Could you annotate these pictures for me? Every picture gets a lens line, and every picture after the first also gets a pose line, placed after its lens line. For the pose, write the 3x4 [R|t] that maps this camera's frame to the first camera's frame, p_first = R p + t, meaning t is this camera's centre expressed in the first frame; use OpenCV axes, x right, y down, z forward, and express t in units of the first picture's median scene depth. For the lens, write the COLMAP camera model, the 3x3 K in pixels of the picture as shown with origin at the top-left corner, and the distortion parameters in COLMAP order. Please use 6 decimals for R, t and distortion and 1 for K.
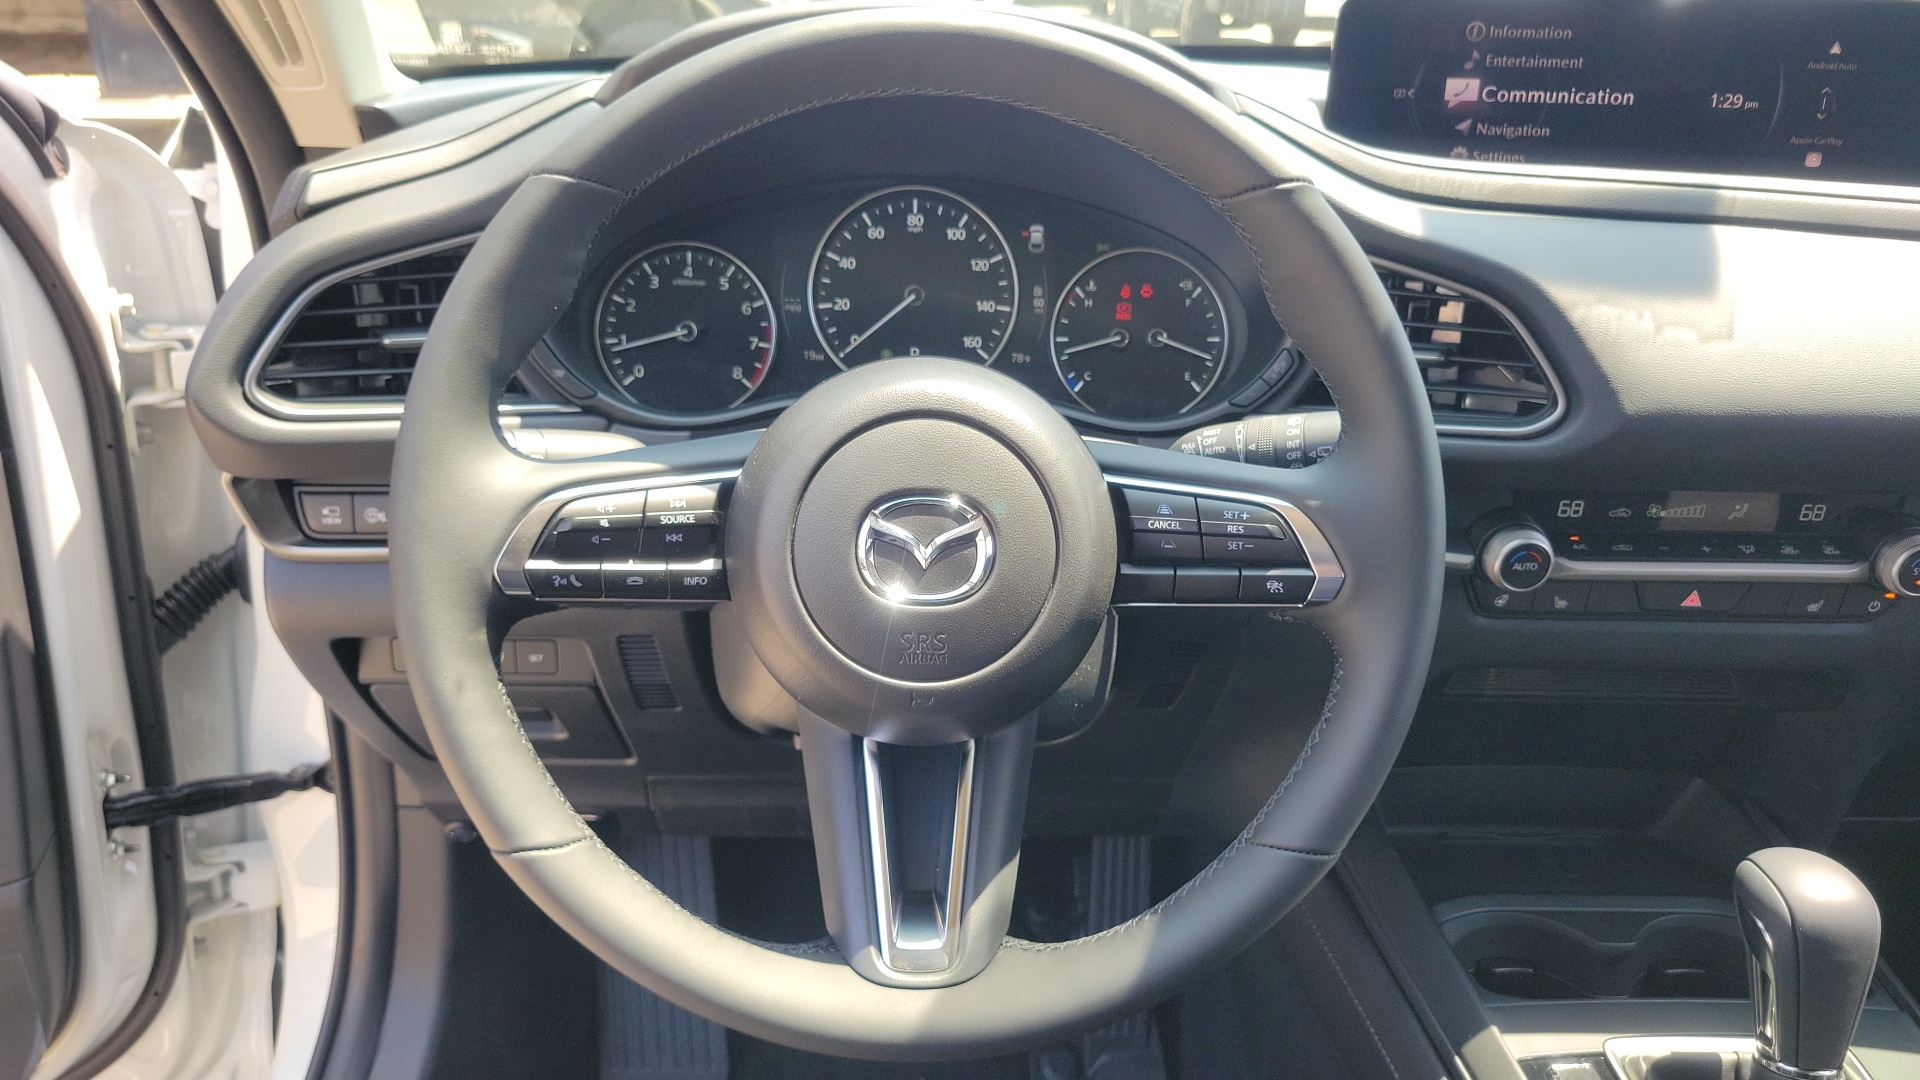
lens RADIAL K [[1487.8, 0, 953.2], [0, 1487.8, 553.8], [0, 0, 1]] dist [0.020361, -0.017594]
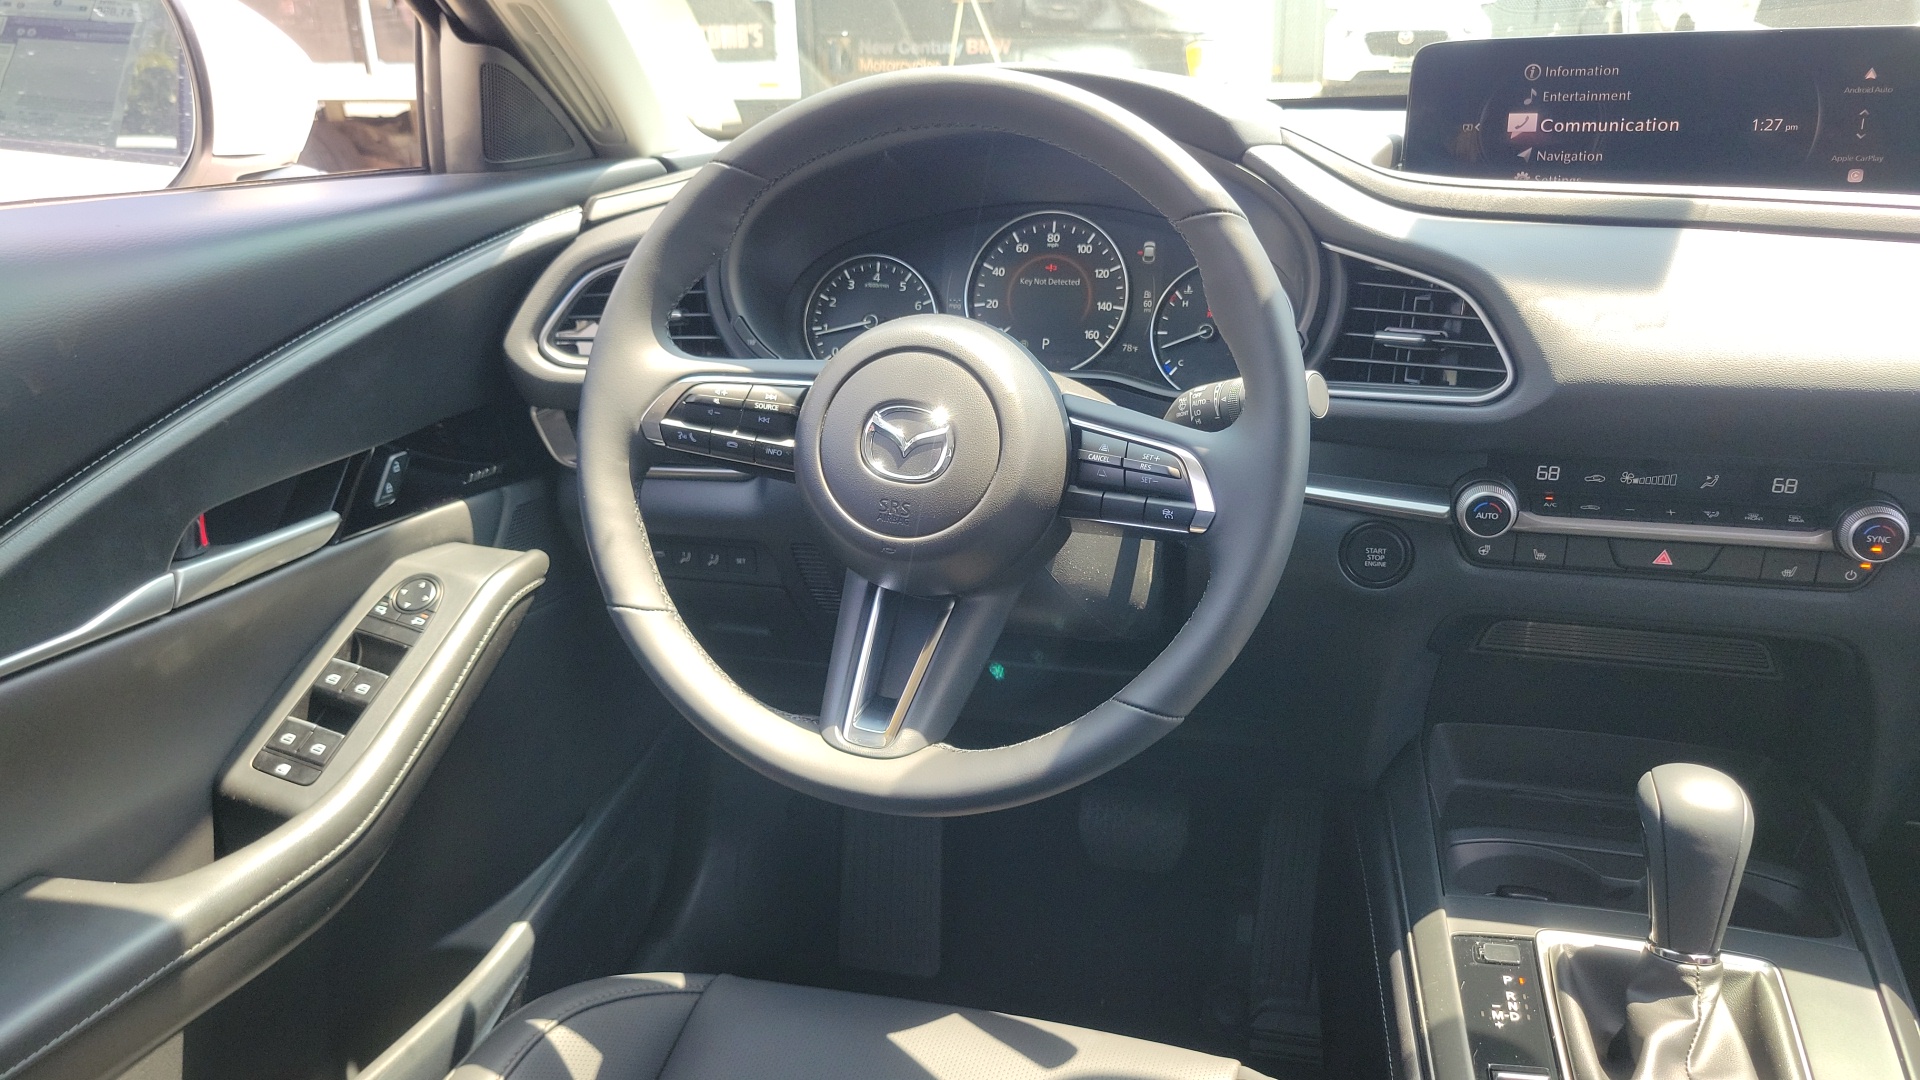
lens RADIAL K [[1487.8, 0, 952.2], [0, 1487.8, 538.2], [0, 0, 1]] dist [0.020361, -0.017594]
pose [[0.952365, 0.053477, -0.300235, 0.287899], [-0.071833, 0.996141, -0.050431, 0.099064], [0.296380, 0.069595, 0.952531, -0.206990]]
